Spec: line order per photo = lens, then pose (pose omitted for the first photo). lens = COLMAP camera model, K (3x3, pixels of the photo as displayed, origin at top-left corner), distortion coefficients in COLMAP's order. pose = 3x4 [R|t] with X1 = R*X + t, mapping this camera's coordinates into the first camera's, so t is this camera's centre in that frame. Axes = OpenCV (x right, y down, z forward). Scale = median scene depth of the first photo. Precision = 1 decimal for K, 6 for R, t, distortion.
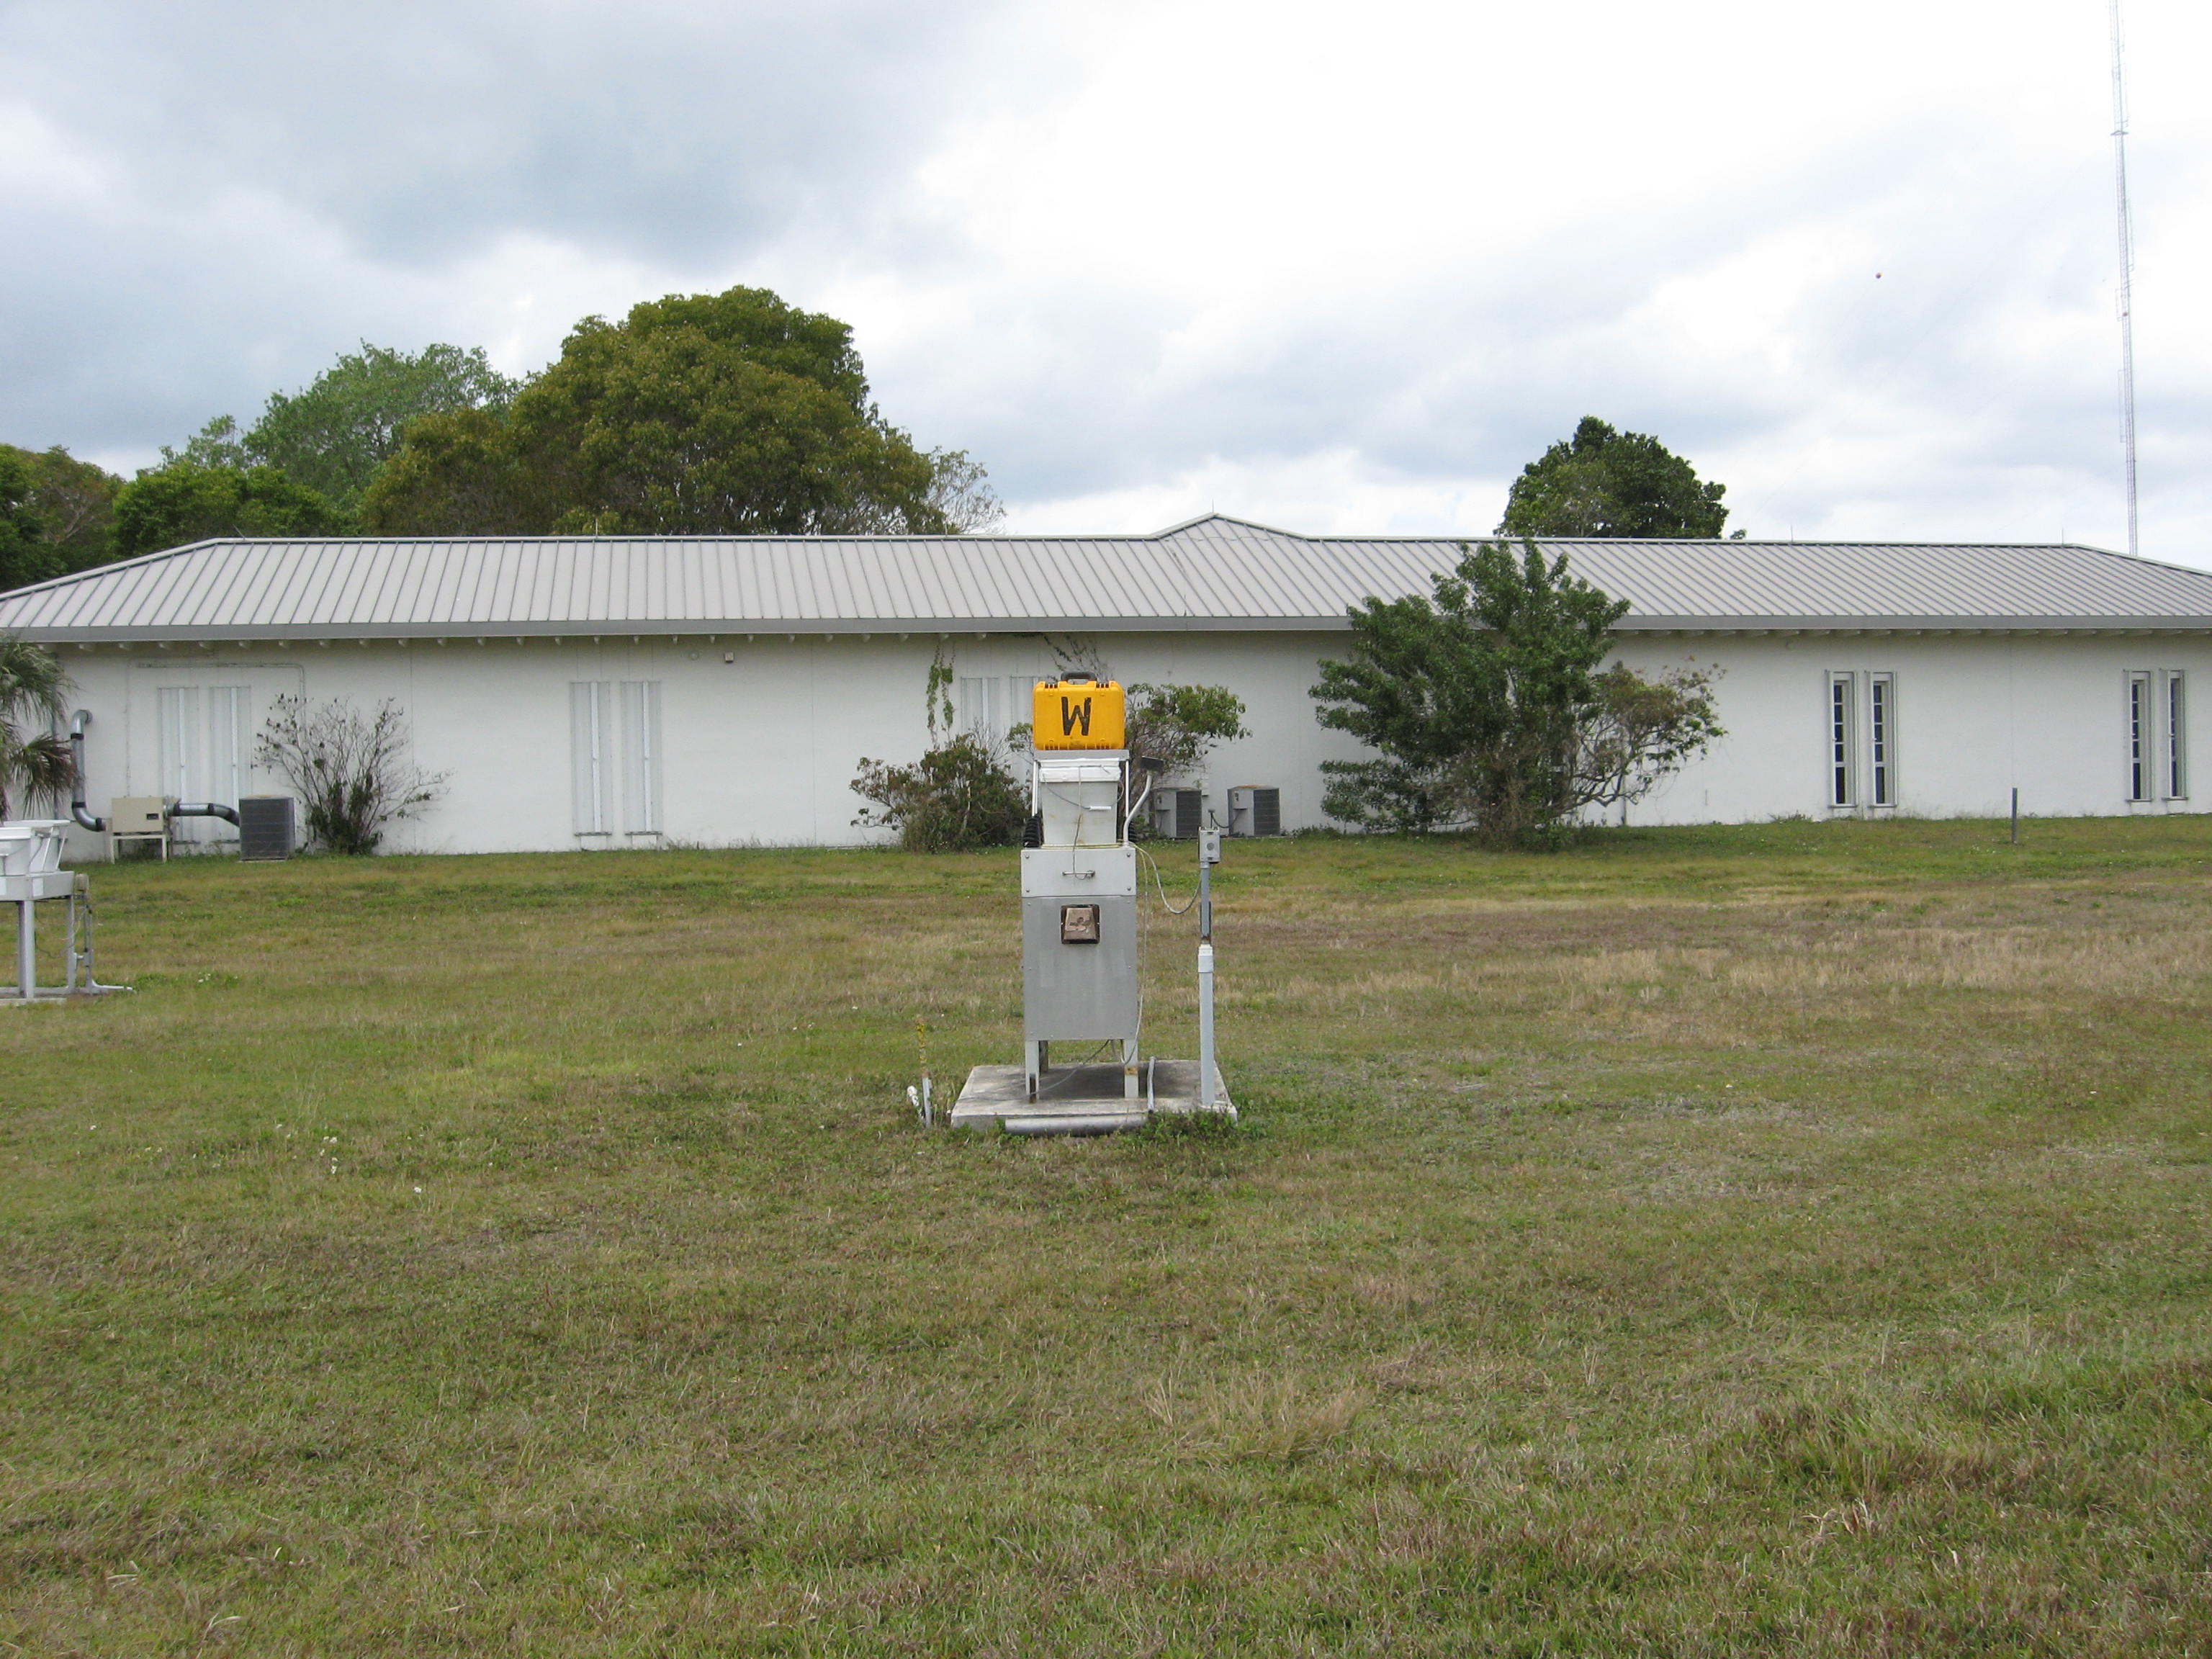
lens RADIAL K [[2293.1, 0, 1106.0], [0, 2293.1, 829.5], [0, 0, 1]] dist [-0.132452, 0.041620]
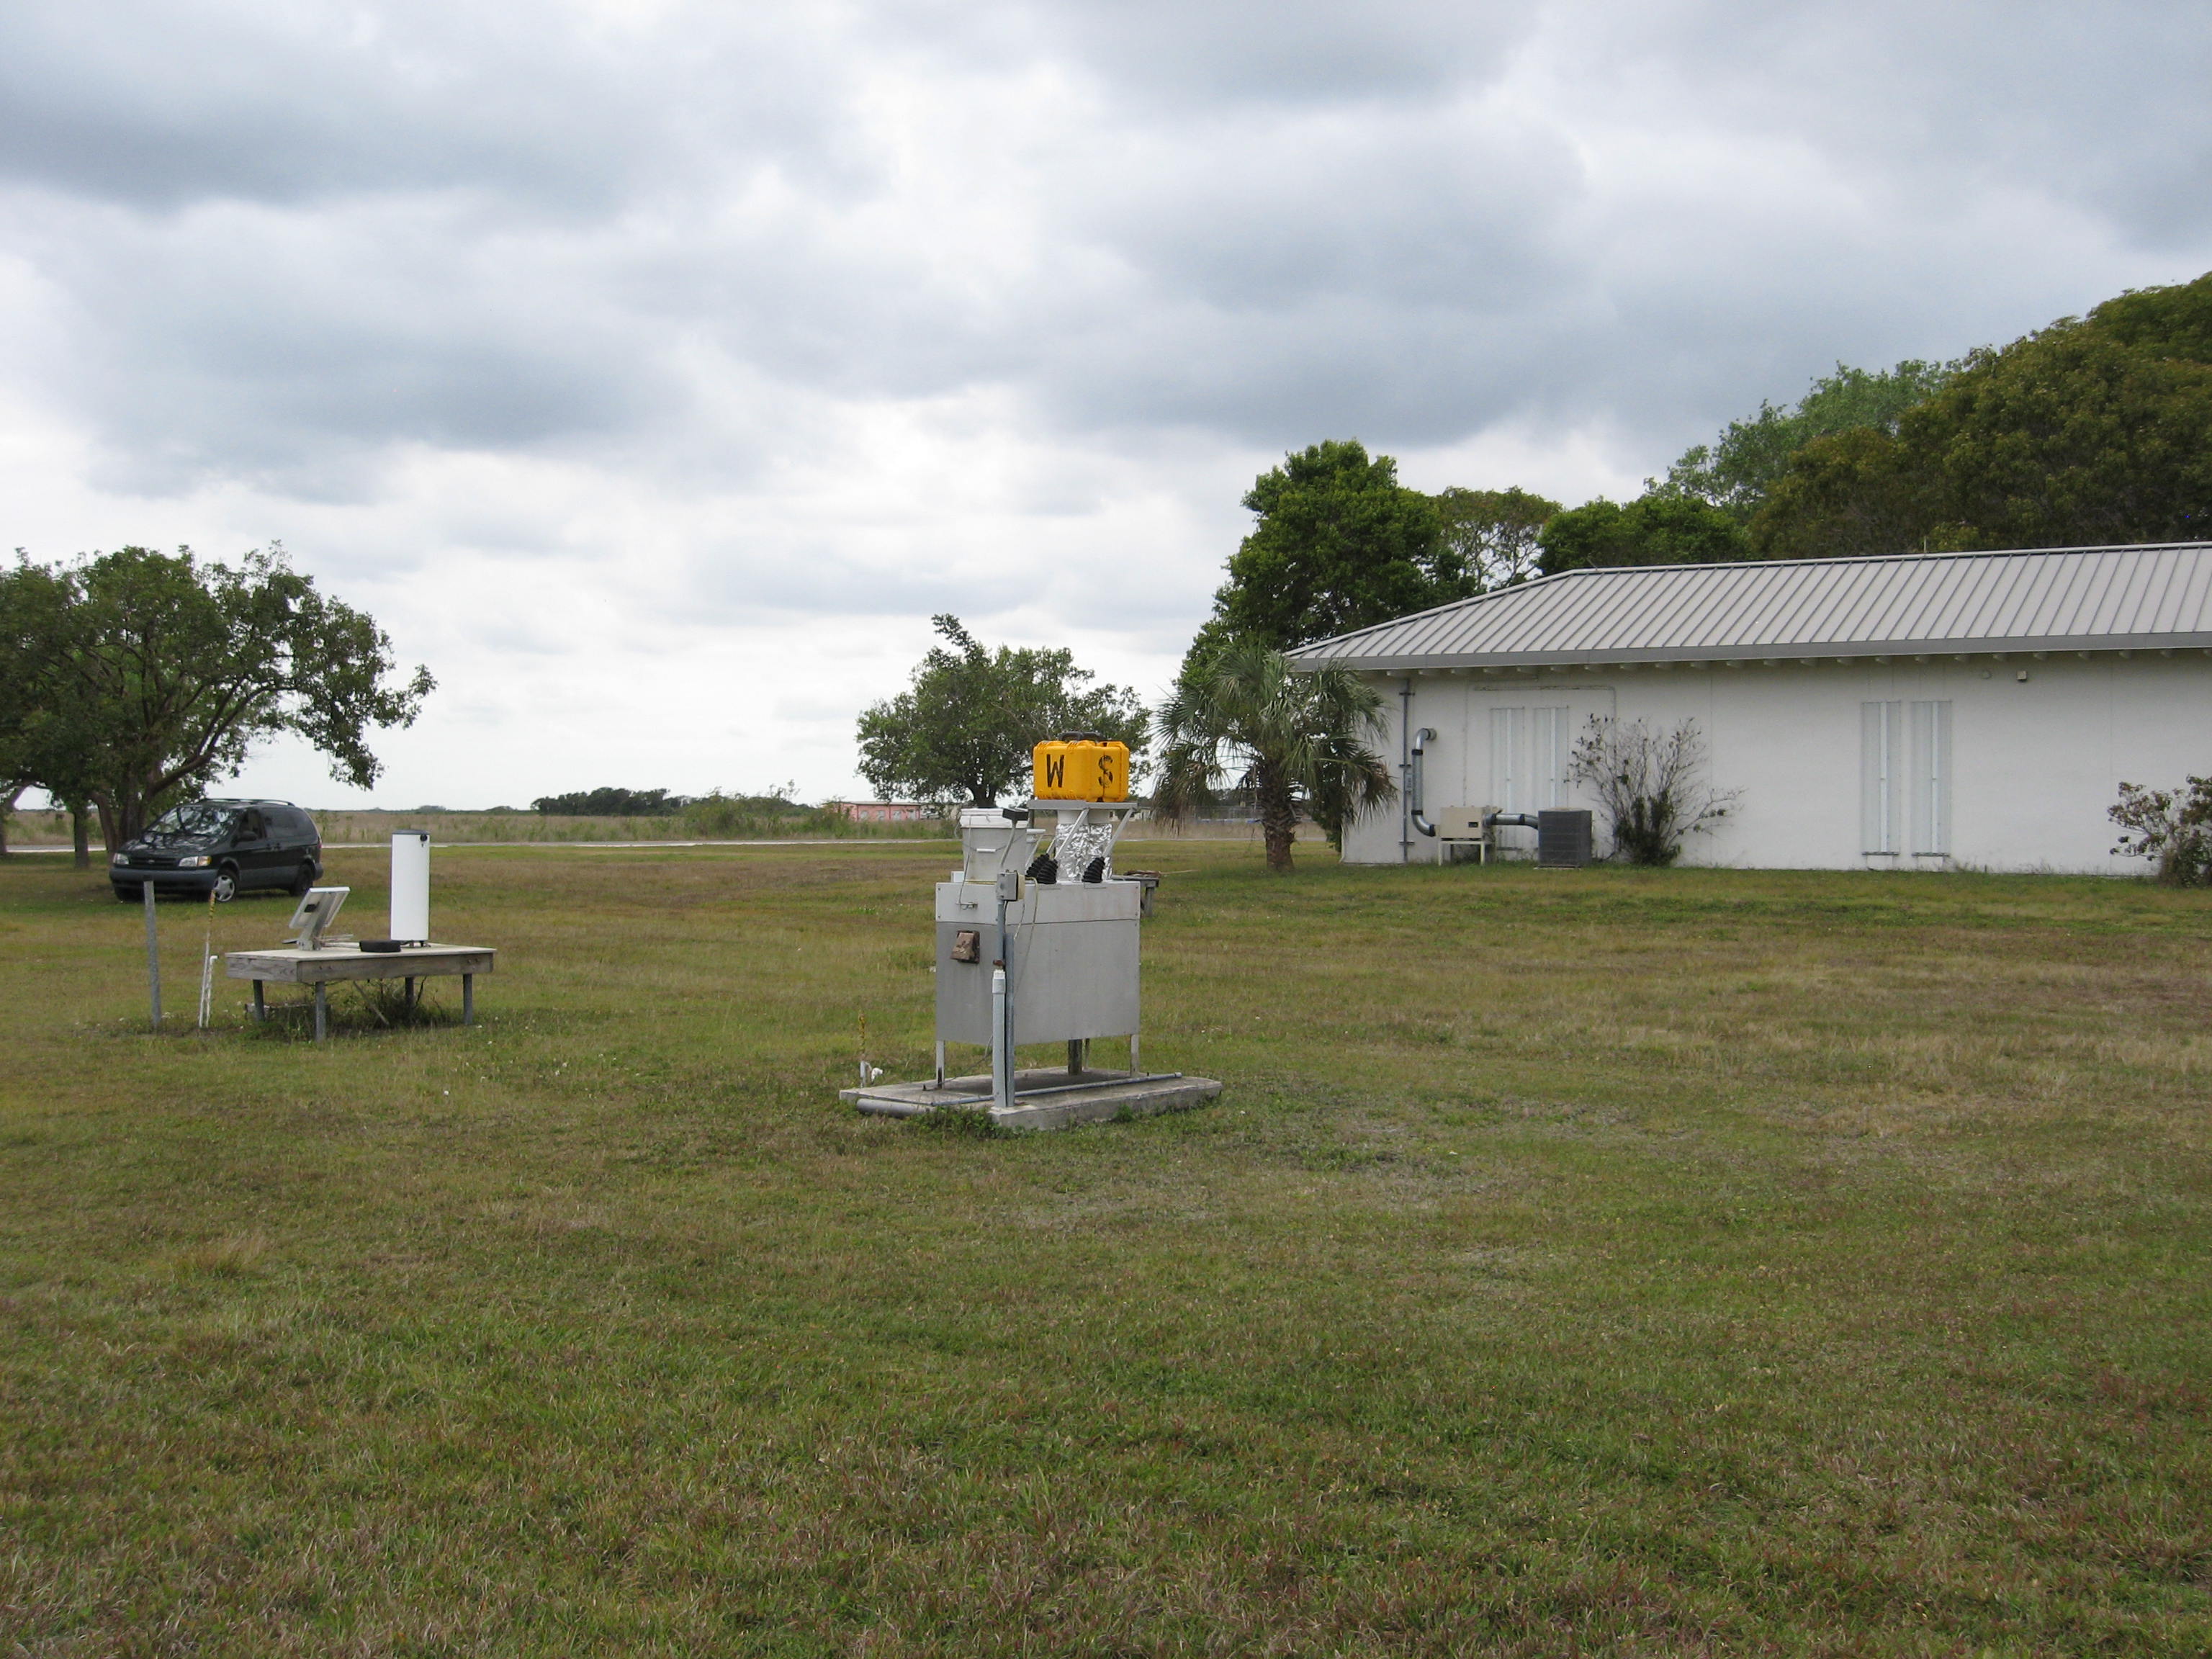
lens RADIAL K [[2293.1, 0, 1106.0], [0, 2293.1, 829.5], [0, 0, 1]] dist [-0.132452, 0.041620]
pose [[0.736019, 0.027322, -0.676409, 0.199062], [-0.029044, 0.999540, 0.008771, -0.007624], [0.676338, 0.013190, 0.736474, 0.038713]]
